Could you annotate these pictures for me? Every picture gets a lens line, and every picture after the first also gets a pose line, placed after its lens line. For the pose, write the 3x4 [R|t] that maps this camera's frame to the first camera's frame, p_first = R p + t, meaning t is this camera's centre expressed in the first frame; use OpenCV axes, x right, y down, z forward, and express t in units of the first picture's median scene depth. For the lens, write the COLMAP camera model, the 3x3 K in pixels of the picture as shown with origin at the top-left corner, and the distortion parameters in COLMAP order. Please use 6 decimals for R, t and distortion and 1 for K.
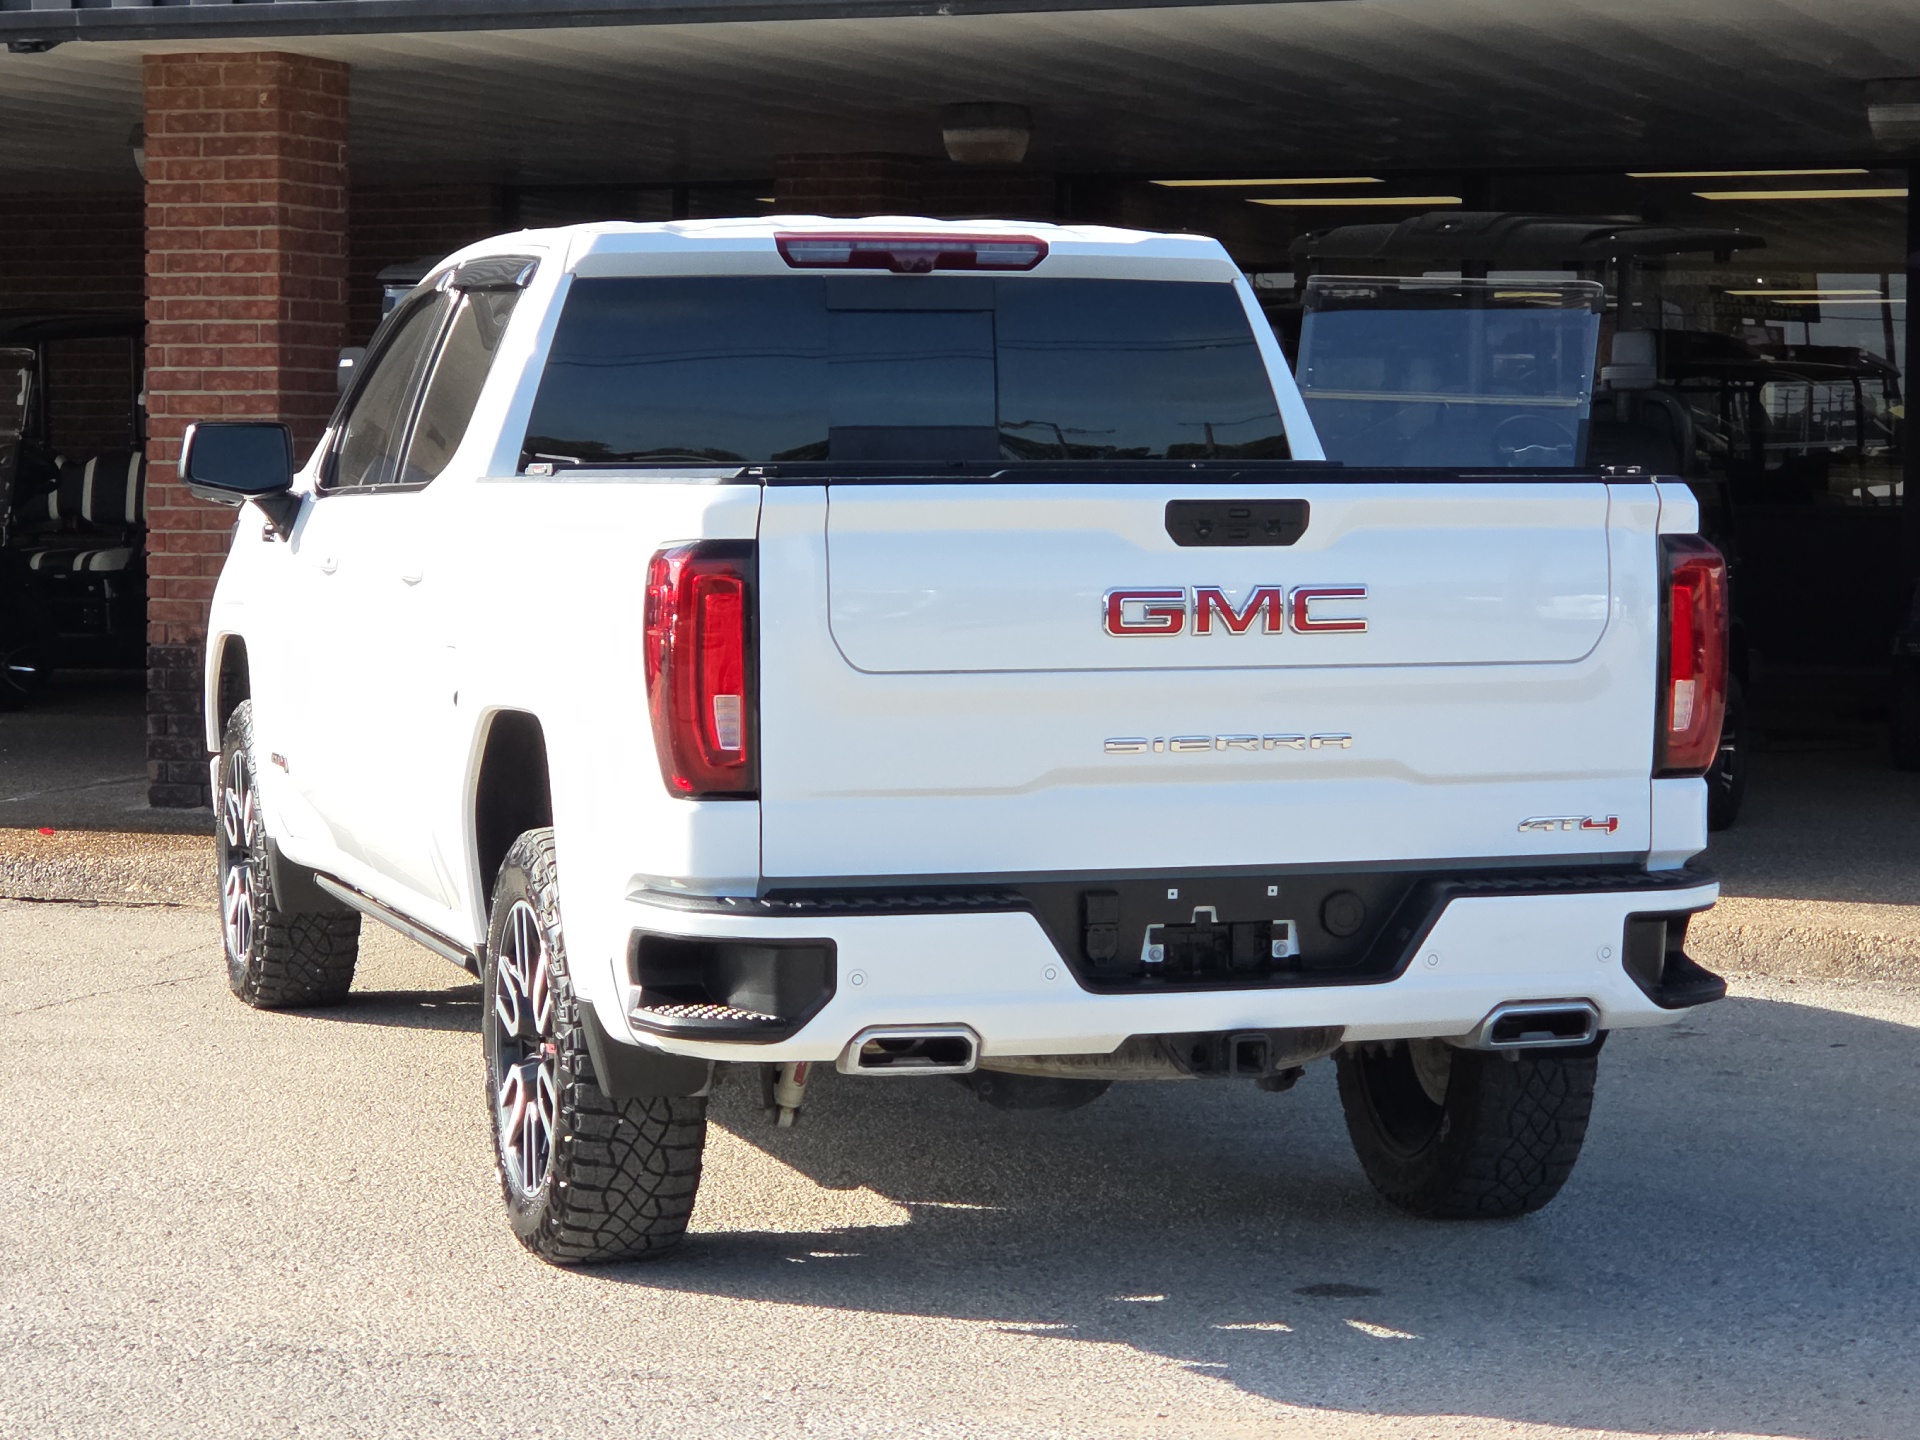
lens RADIAL K [[4839.4, 0, 952.9], [0, 4839.4, 715.1], [0, 0, 1]] dist [-0.034397, 0.000000]
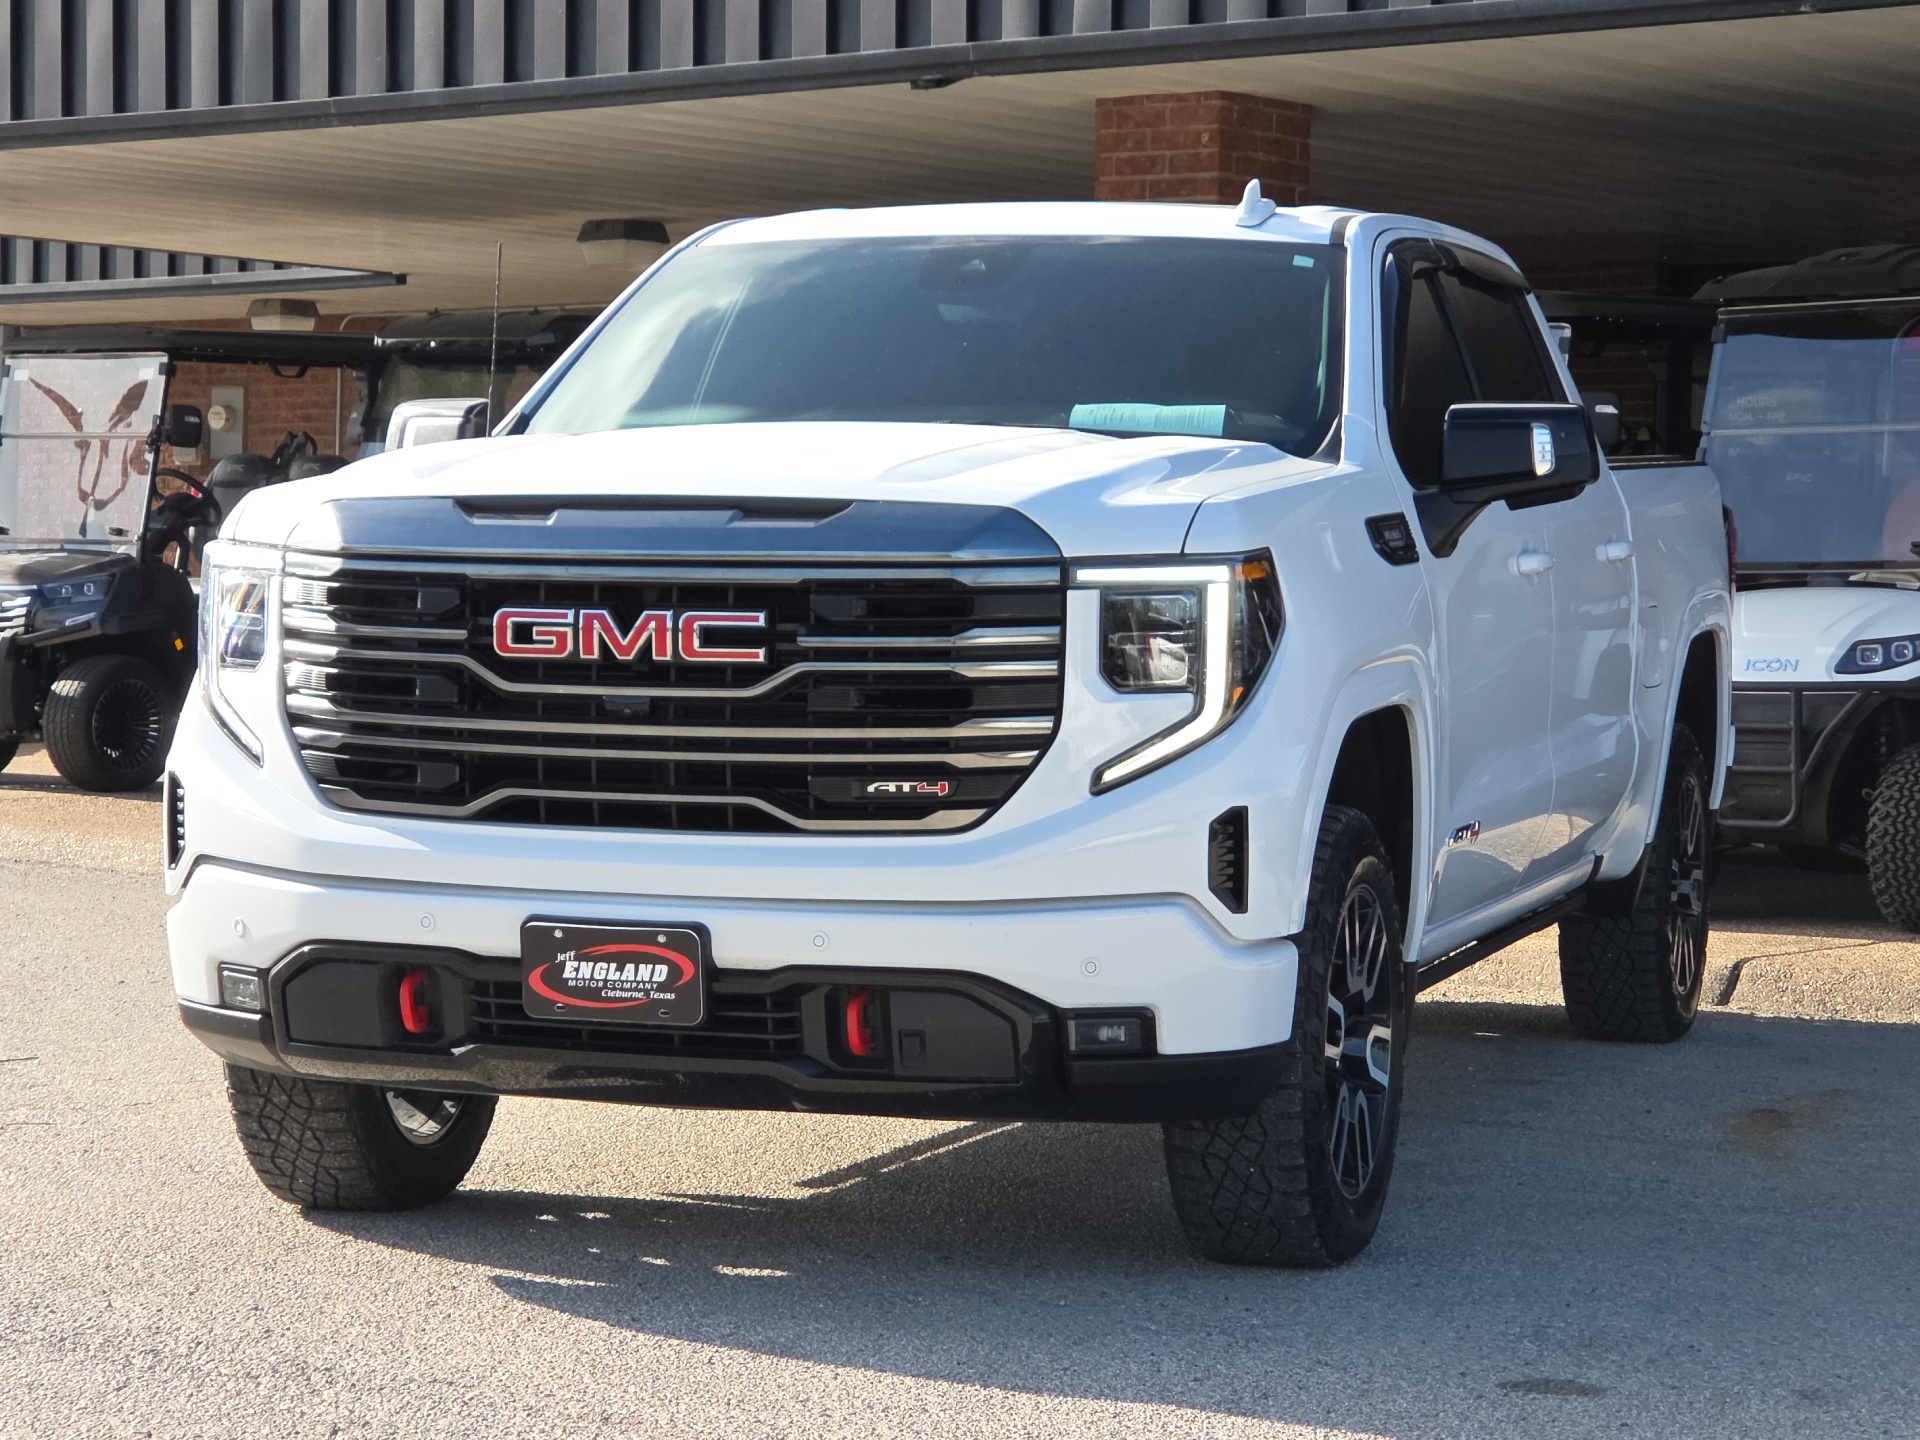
lens RADIAL K [[4635.4, 0, 938.1], [0, 4635.4, 717.1], [0, 0, 1]] dist [-0.066683, 0.000000]
pose [[0.940600, 0.022406, -0.338777, 0.243241], [-0.032411, 0.999189, -0.023905, 0.025520], [0.337966, 0.033465, 0.940563, 0.205910]]
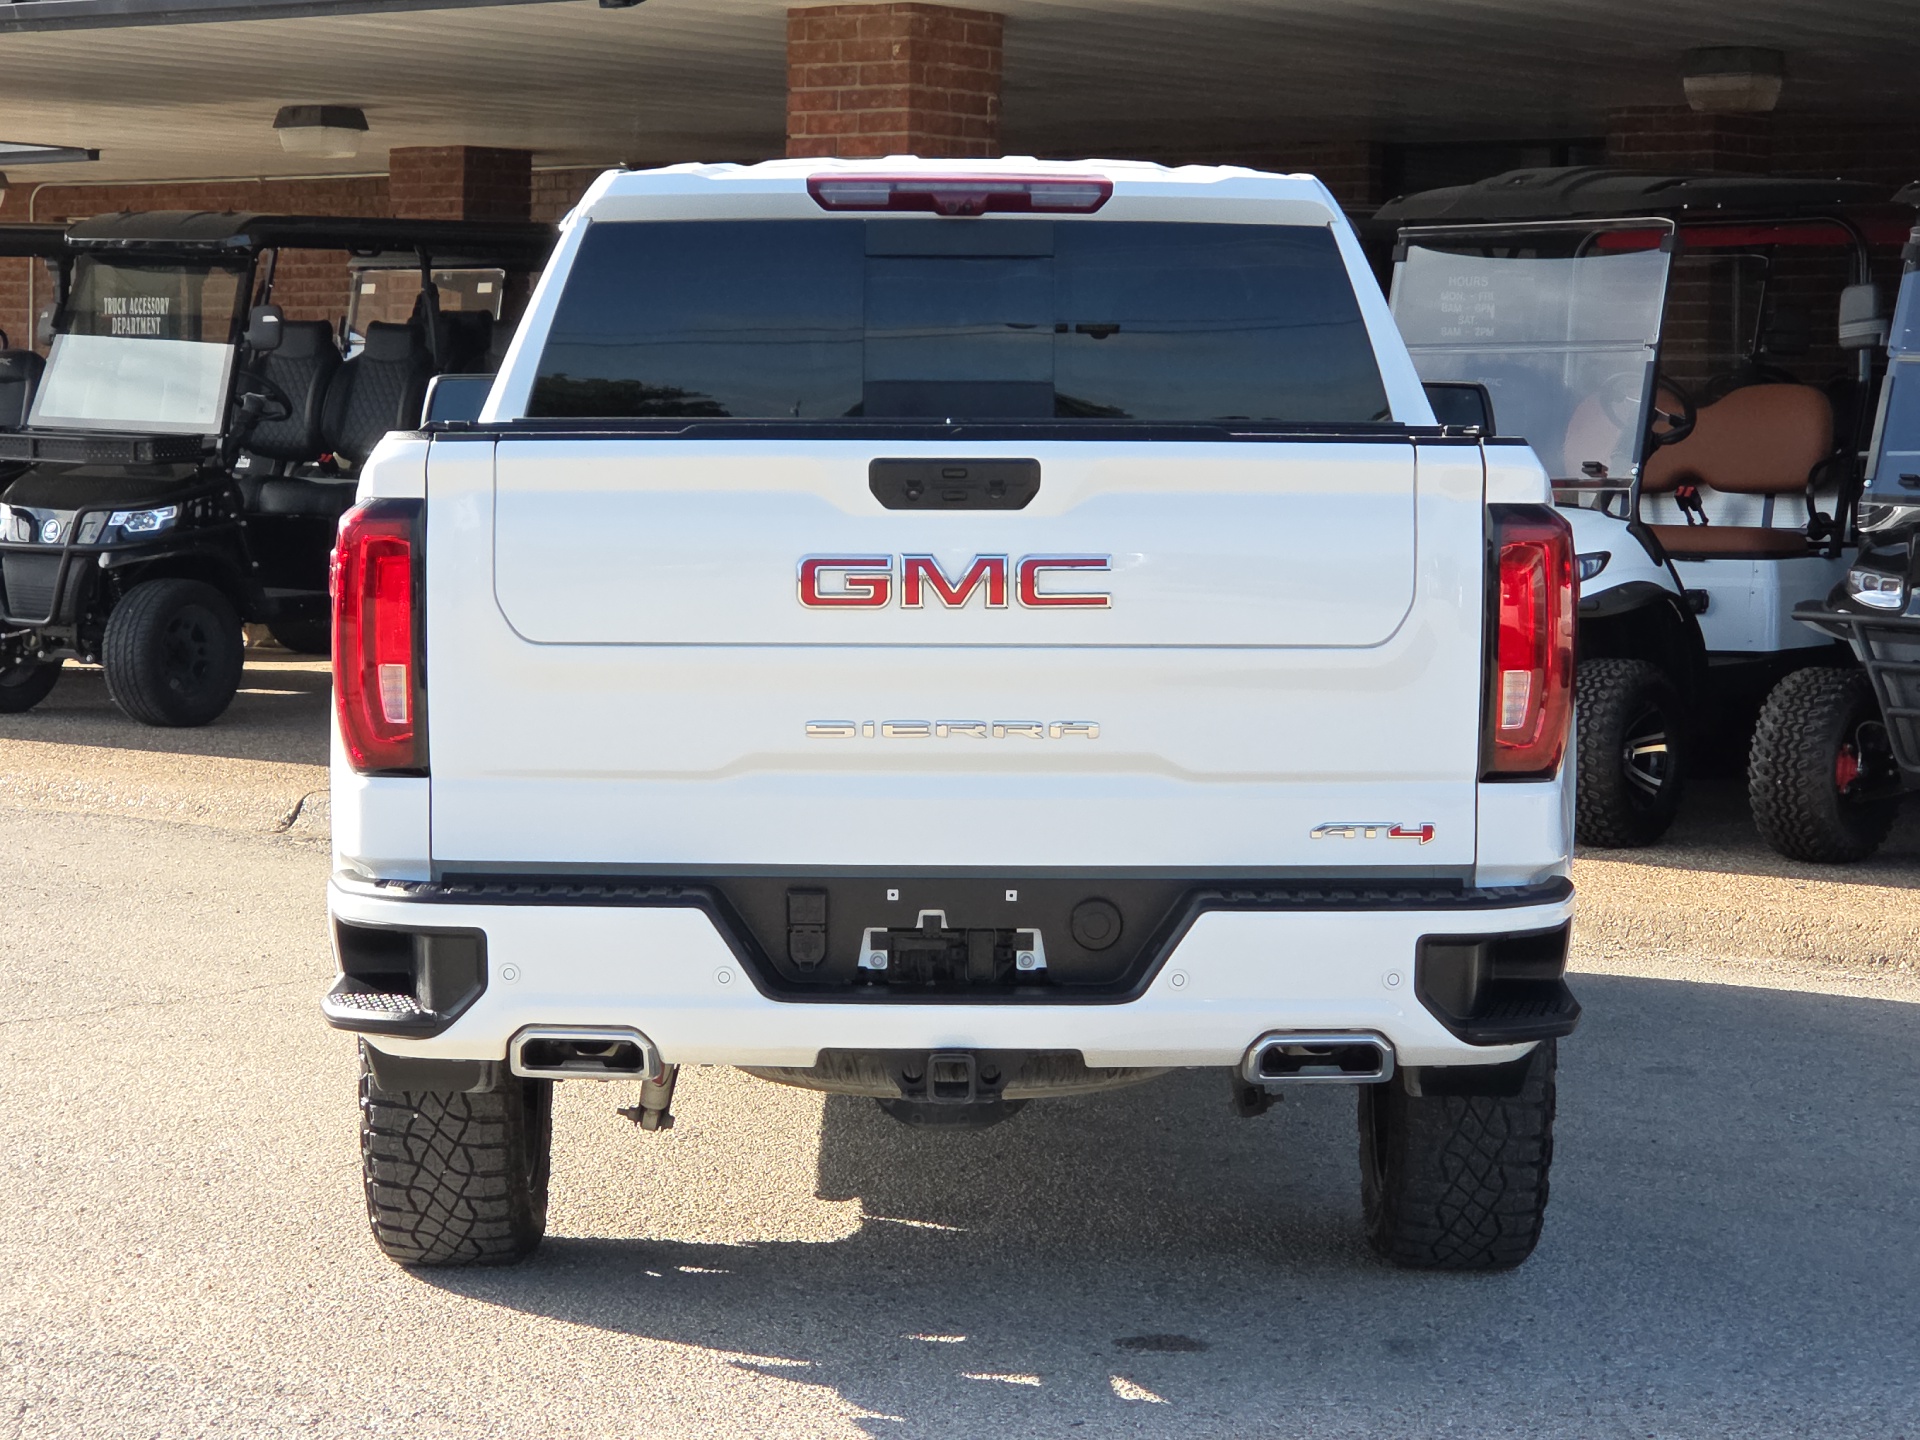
lens RADIAL K [[4839.4, 0, 970.0], [0, 4839.4, 725.4], [0, 0, 1]] dist [-0.034397, 0.000000]
pose [[0.959559, 0.025375, -0.280362, 0.288651], [-0.023147, 0.999669, 0.011257, -0.004782], [0.280554, -0.004312, 0.959828, 0.125417]]
